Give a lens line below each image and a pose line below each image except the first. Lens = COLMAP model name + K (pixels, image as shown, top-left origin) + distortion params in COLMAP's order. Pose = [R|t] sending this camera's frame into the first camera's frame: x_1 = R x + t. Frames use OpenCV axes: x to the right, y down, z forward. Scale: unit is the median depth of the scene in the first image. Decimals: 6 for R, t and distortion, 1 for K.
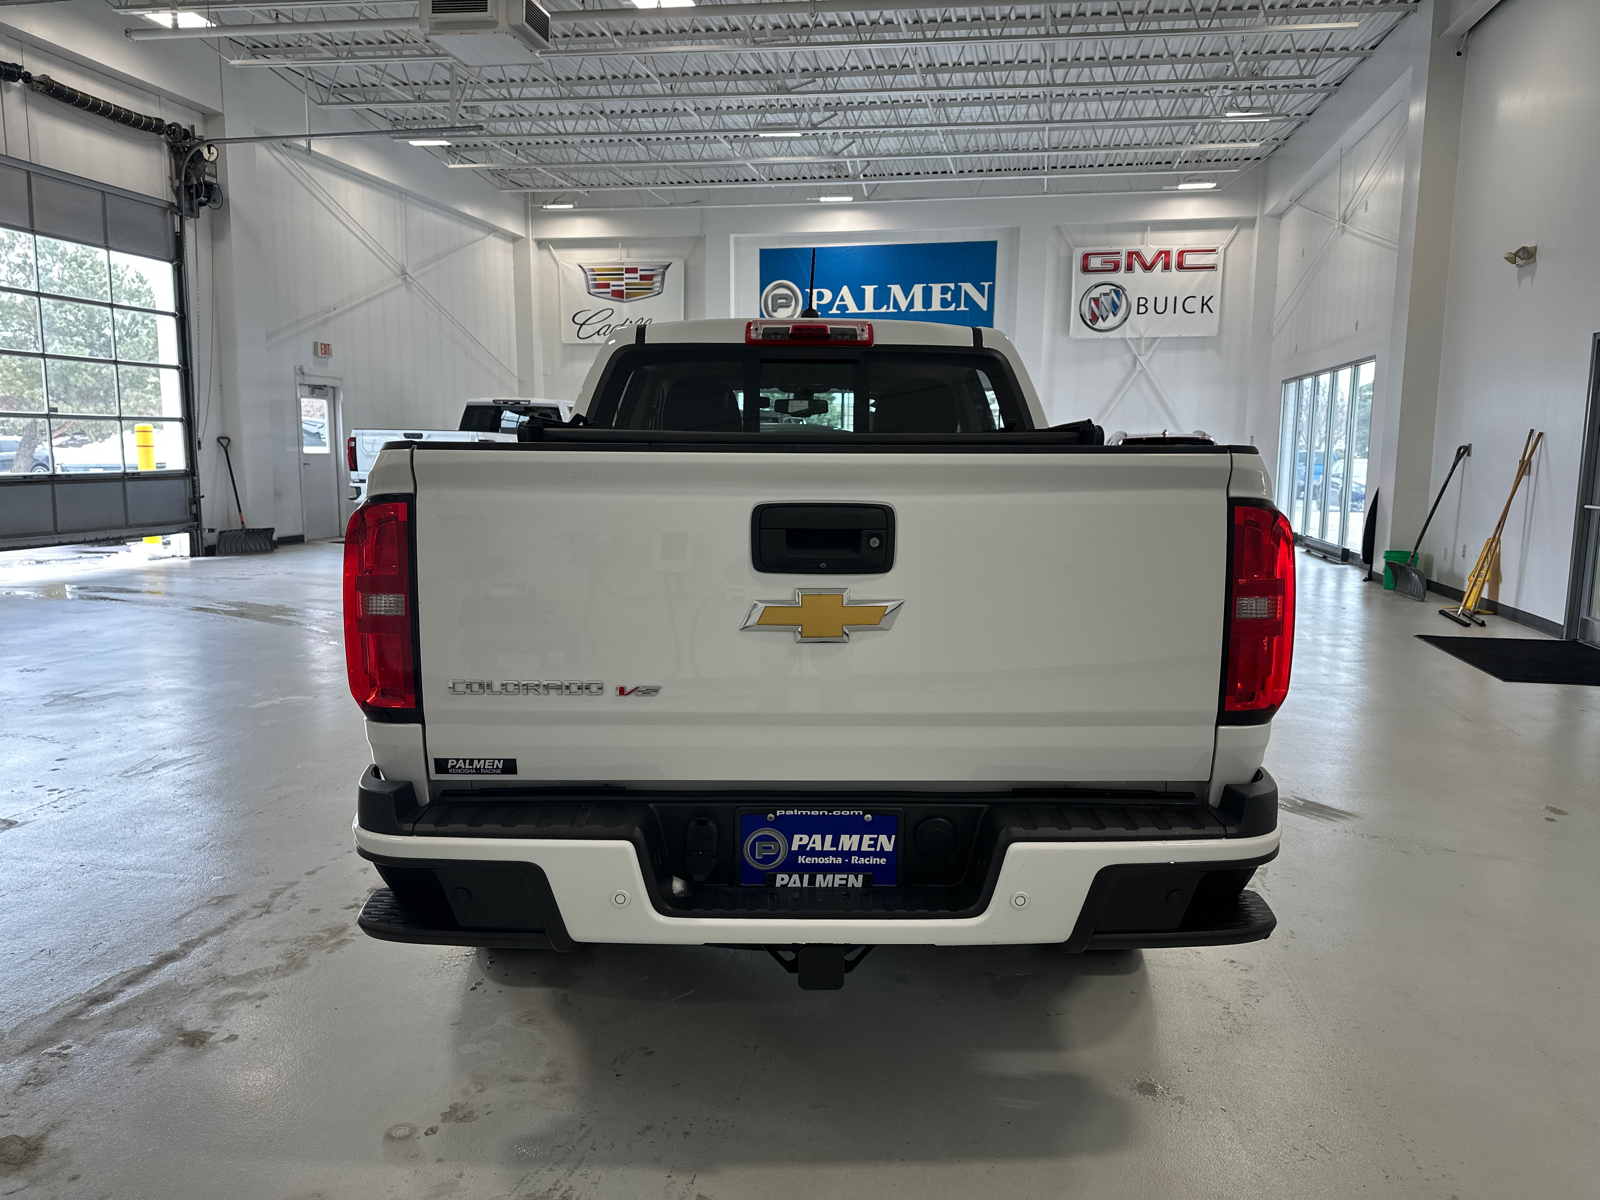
lens RADIAL K [[1110.9, 0, 806.7], [0, 1110.9, 605.7], [0, 0, 1]] dist [0.038981, -0.042875]
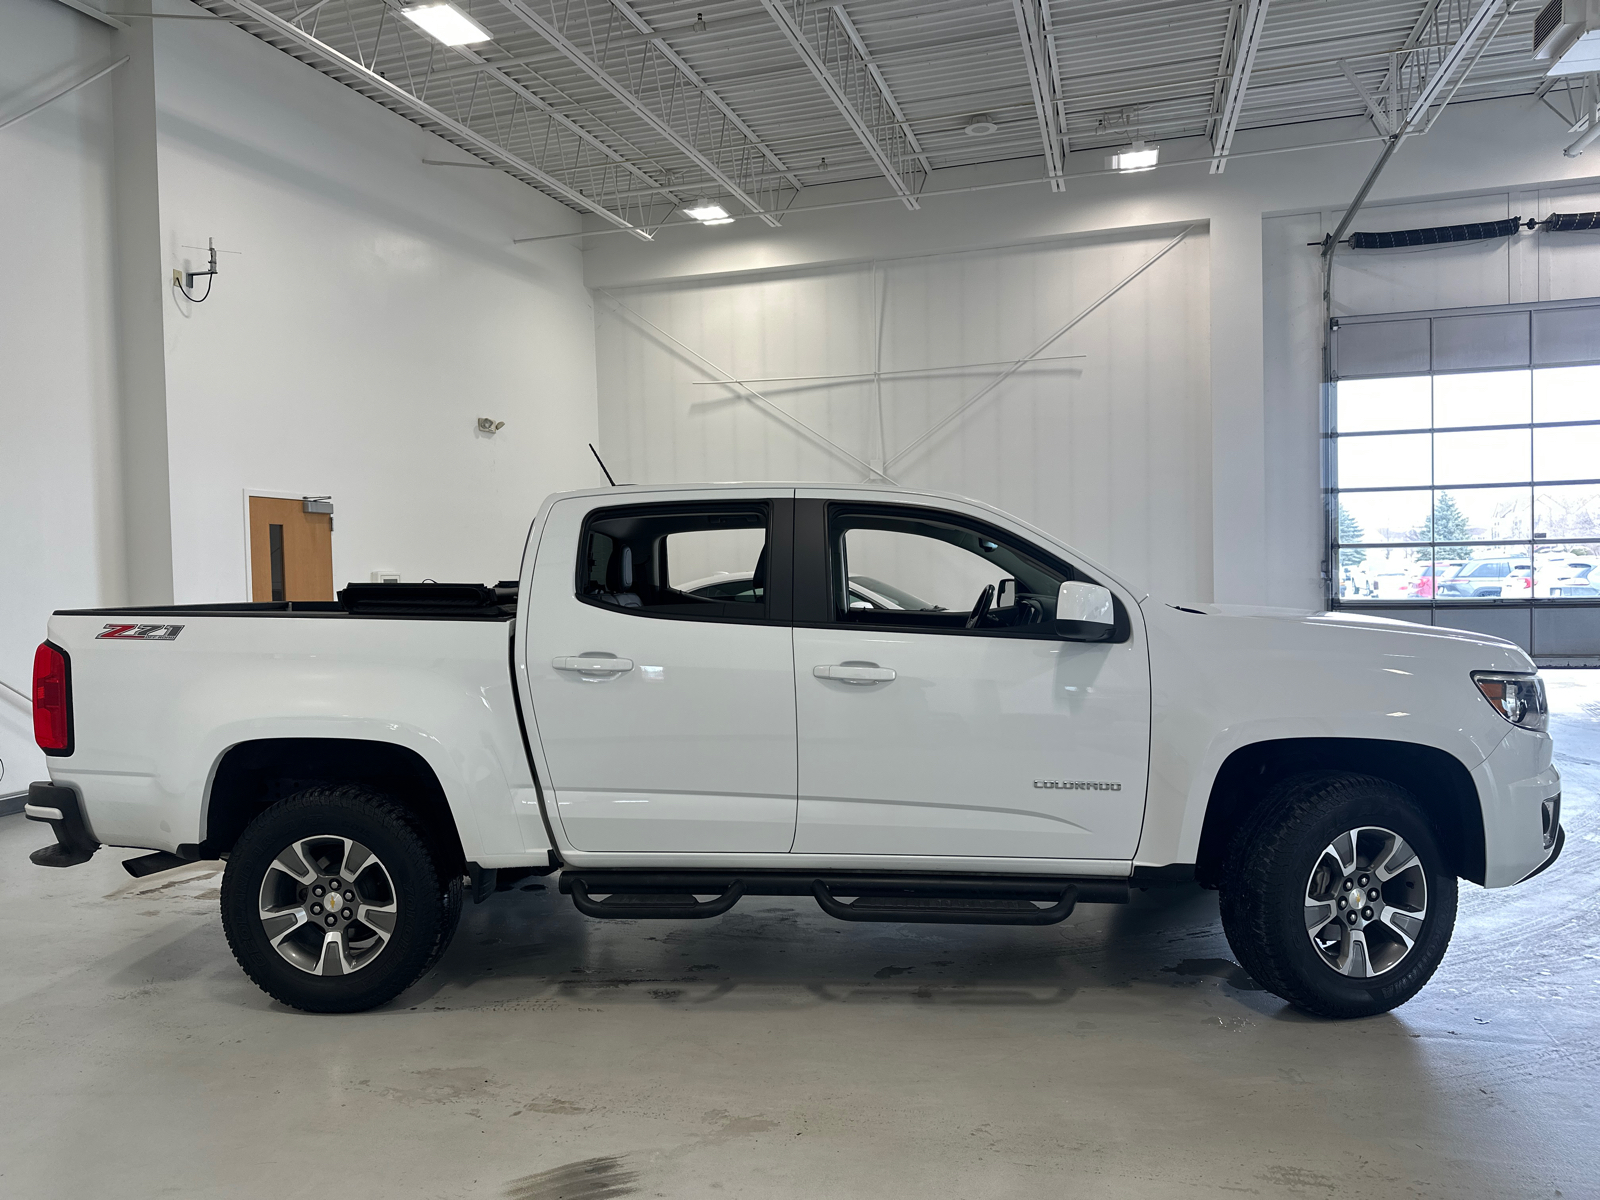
lens RADIAL K [[1110.9, 0, 800.4], [0, 1110.9, 600.6], [0, 0, 1]] dist [0.038981, -0.042875]
pose [[-0.090957, 0.013460, -0.995764, 0.355614], [-0.115558, 0.993011, 0.023978, -0.056731], [0.989127, 0.117249, -0.088766, 0.389523]]
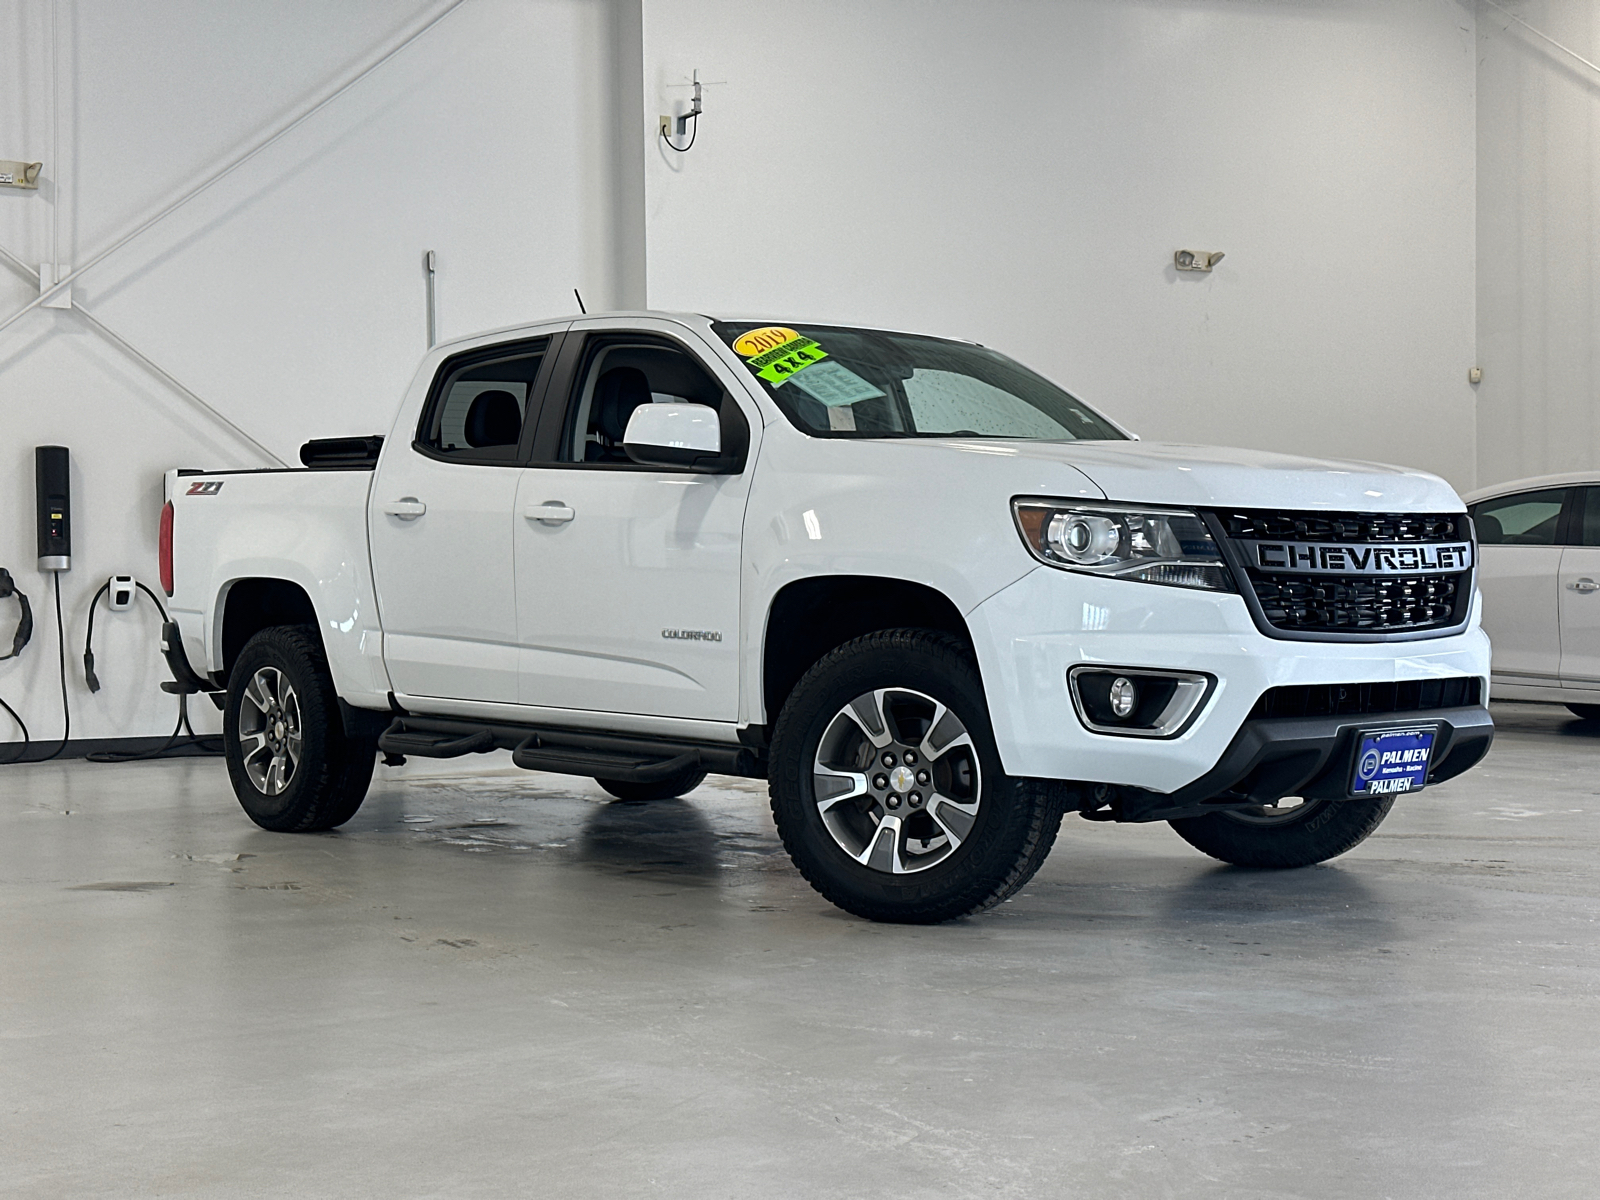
lens RADIAL K [[2186.1, 0, 805.5], [0, 2186.1, 605.8], [0, 0, 1]] dist [0.110623, 0.000000]
pose [[-0.771501, 0.002018, -0.636225, 0.362019], [-0.083380, 0.991050, 0.104253, -0.071599], [0.630741, 0.133480, -0.764427, 0.834384]]
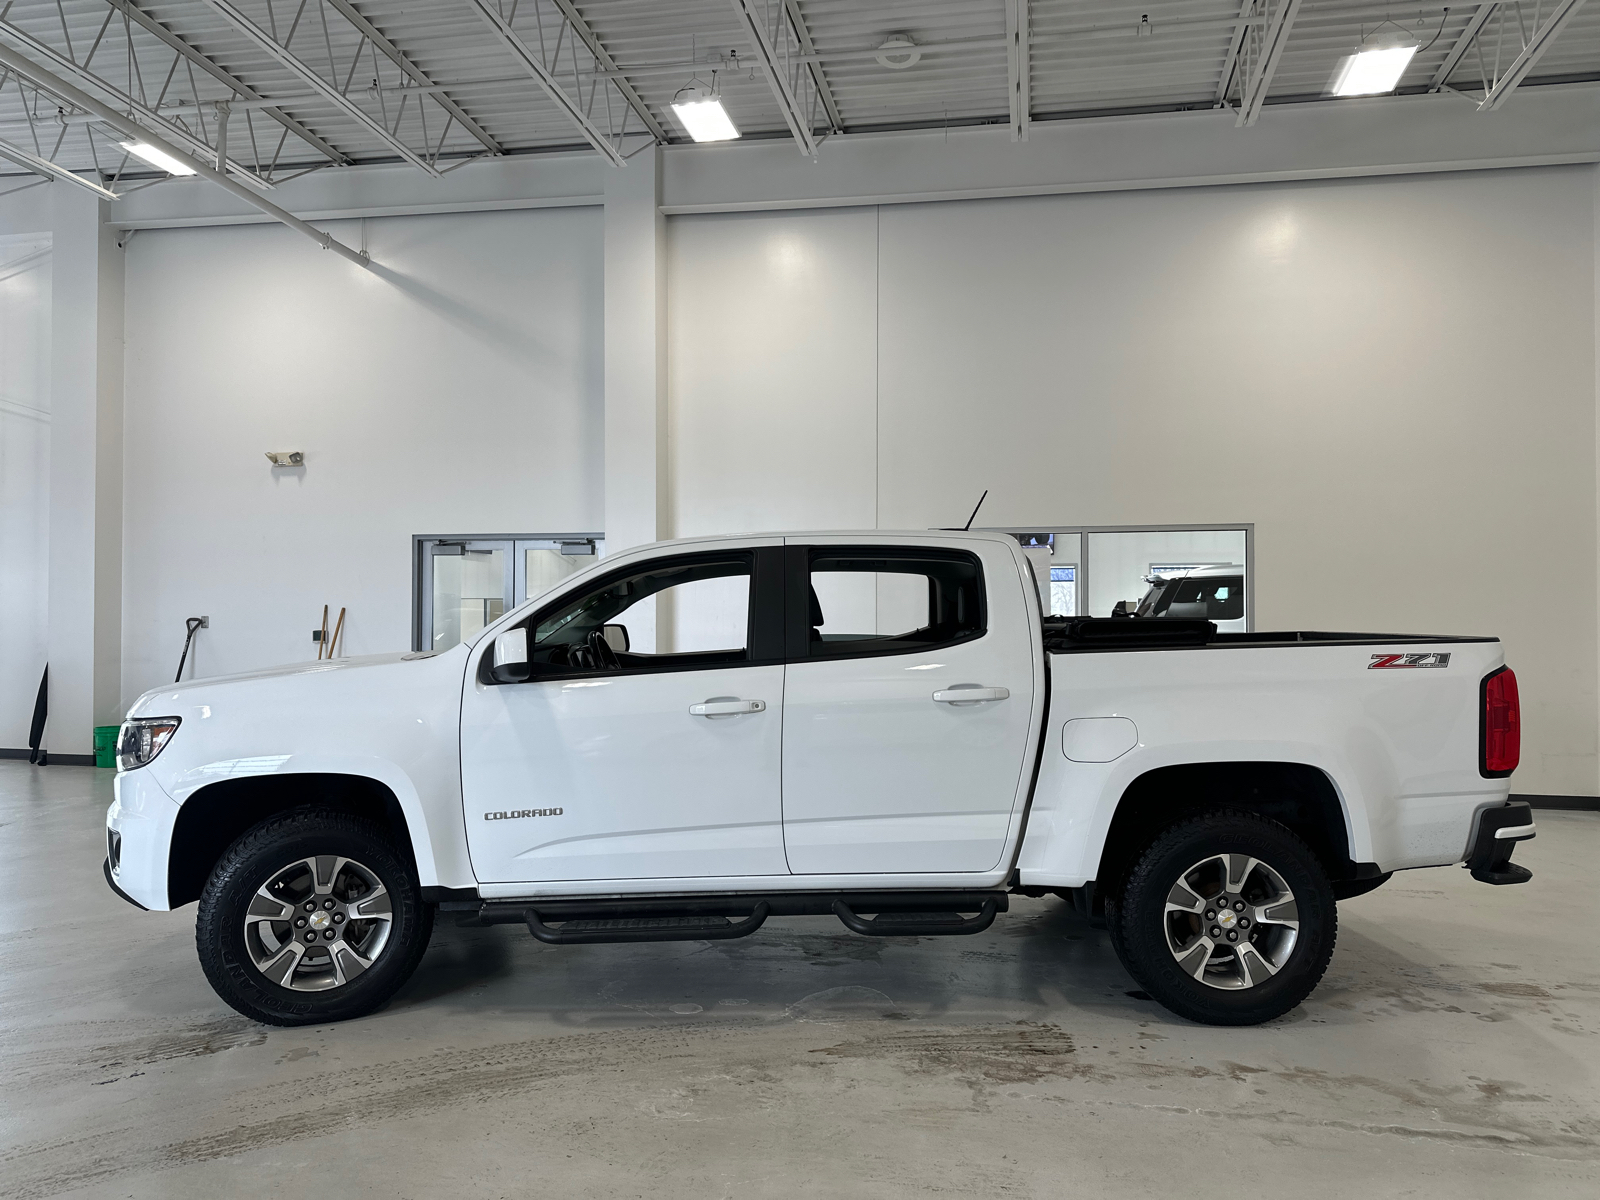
lens RADIAL K [[1110.9, 0, 795.9], [0, 1110.9, 612.0], [0, 0, 1]] dist [0.038981, -0.042875]
pose [[0.010832, -0.003519, 0.999935, -0.383017], [0.139178, 0.990265, 0.001978, -0.058845], [-0.990208, 0.139148, 0.011216, 0.351021]]
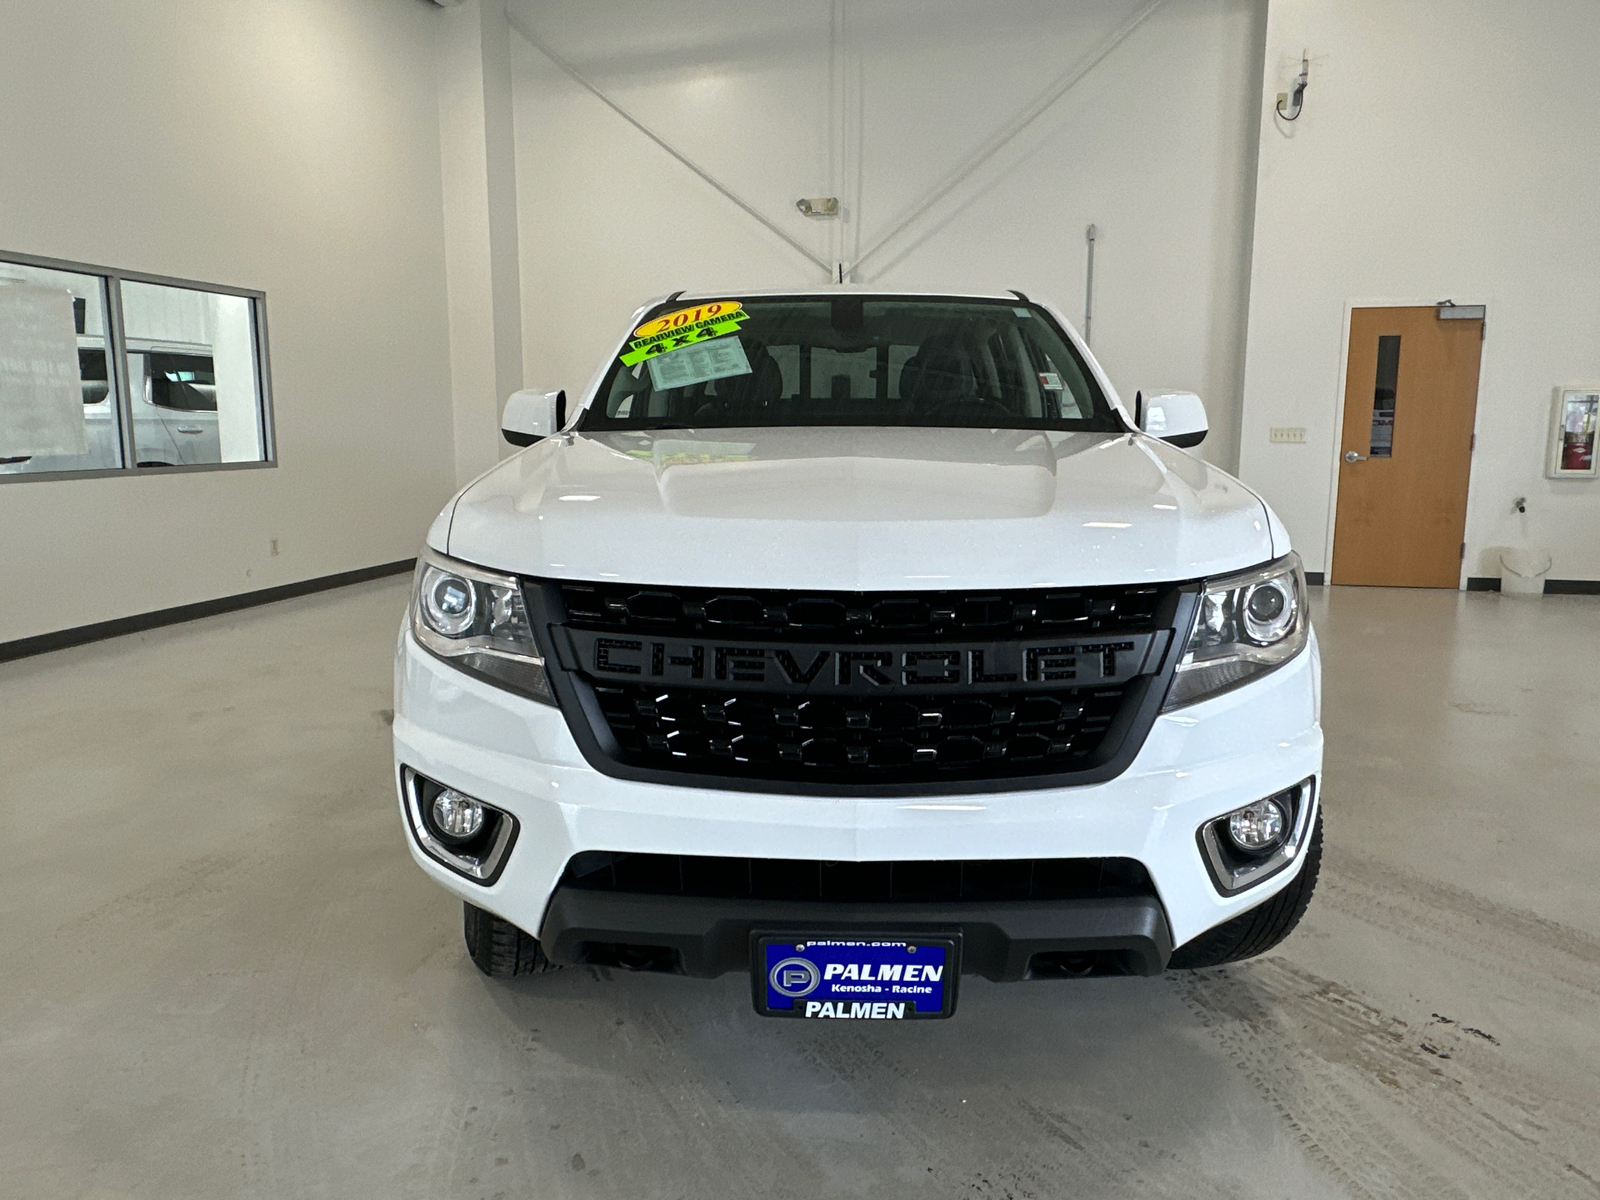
lens RADIAL K [[1110.9, 0, 806.0], [0, 1110.9, 598.1], [0, 0, 1]] dist [0.038981, -0.042875]
pose [[-0.999012, -0.019309, 0.040024, -0.003393], [-0.006721, 0.955960, 0.293421, -0.094017], [-0.043927, 0.292862, -0.955145, 0.701586]]
